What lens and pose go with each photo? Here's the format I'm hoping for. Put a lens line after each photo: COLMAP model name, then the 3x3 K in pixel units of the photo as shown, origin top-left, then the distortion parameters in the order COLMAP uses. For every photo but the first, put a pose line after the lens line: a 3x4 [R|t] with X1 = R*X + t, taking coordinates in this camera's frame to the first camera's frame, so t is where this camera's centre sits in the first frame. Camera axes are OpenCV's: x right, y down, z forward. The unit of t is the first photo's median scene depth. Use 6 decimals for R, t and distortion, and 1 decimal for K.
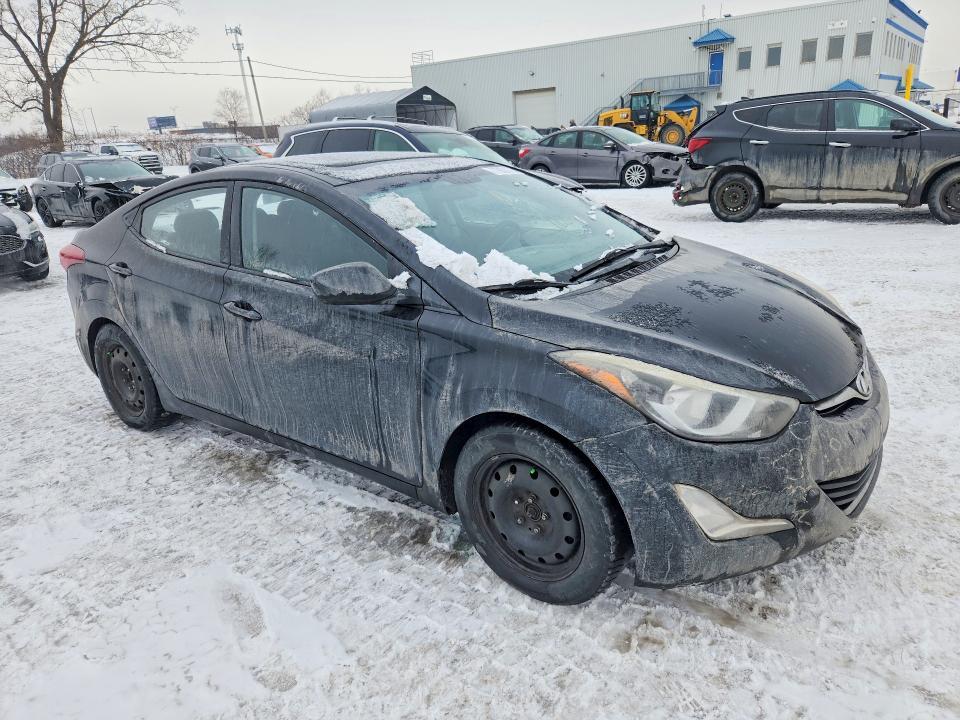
lens RADIAL K [[843.6, 0, 480.0], [0, 843.6, 360.0], [0, 0, 1]] dist [0.161777, -0.294318]
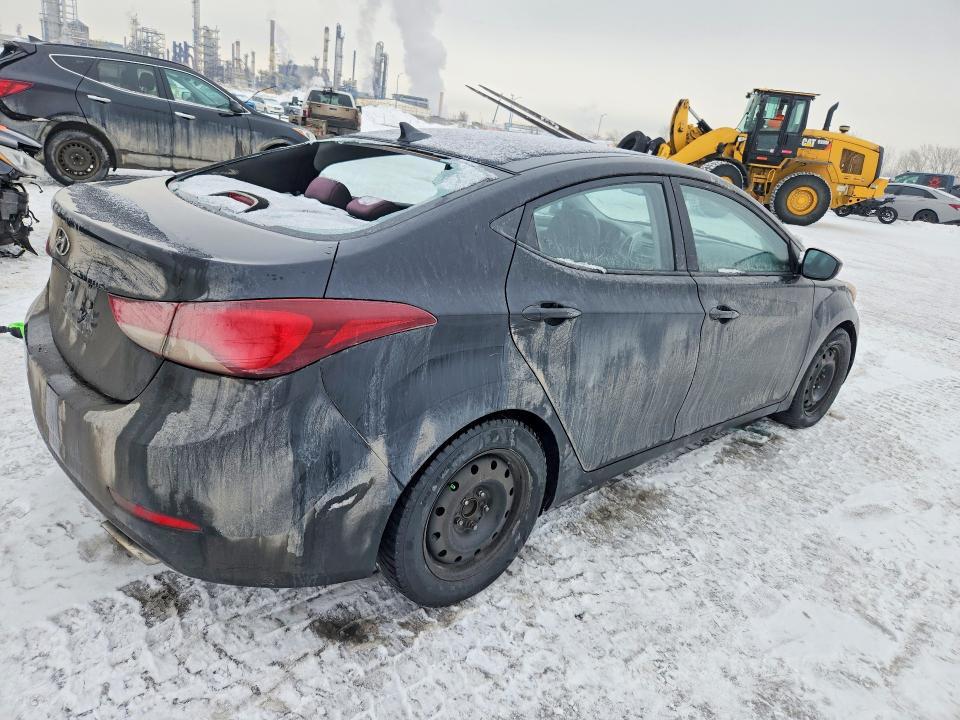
lens RADIAL K [[843.6, 0, 480.0], [0, 843.6, 360.0], [0, 0, 1]] dist [0.161777, -0.294318]
pose [[-0.076988, -0.205988, 0.975521, -0.684776], [0.130158, 0.967976, 0.214667, -0.141556], [-0.988500, 0.143499, -0.047711, 0.743564]]
